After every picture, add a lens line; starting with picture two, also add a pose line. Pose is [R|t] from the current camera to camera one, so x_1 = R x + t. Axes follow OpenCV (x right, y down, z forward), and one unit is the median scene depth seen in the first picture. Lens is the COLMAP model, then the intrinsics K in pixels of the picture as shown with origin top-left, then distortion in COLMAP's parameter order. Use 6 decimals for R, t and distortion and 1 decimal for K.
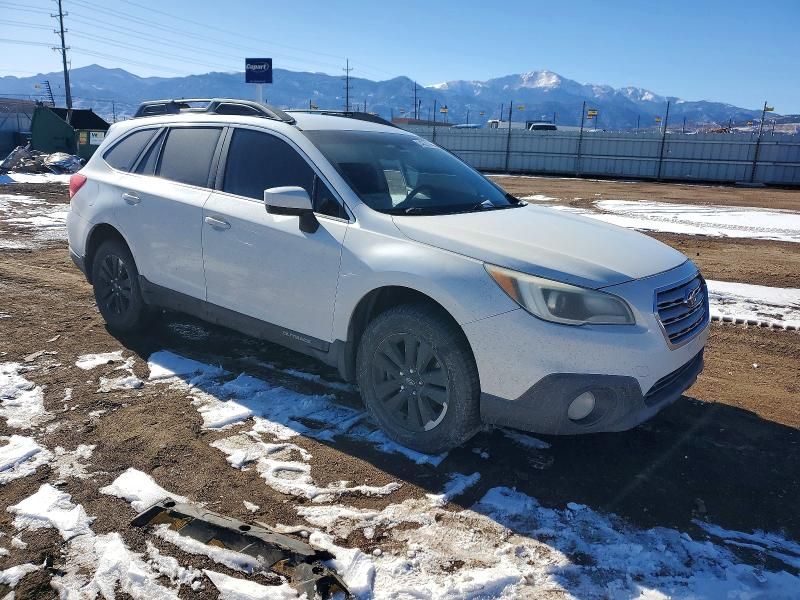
lens RADIAL K [[605.5, 0, 399.7], [0, 605.5, 301.5], [0, 0, 1]] dist [0.021455, -0.013380]
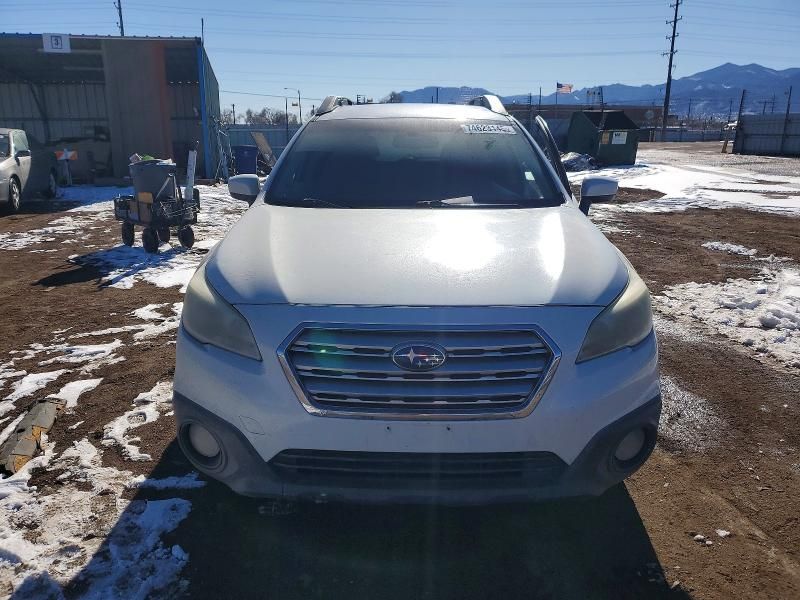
lens RADIAL K [[605.5, 0, 399.5], [0, 605.5, 298.9], [0, 0, 1]] dist [0.021455, -0.013380]
pose [[0.636091, 0.165480, -0.753661, 1.075961], [-0.168073, 0.982995, 0.073980, -0.122543], [0.753087, 0.079613, 0.653087, 0.662527]]
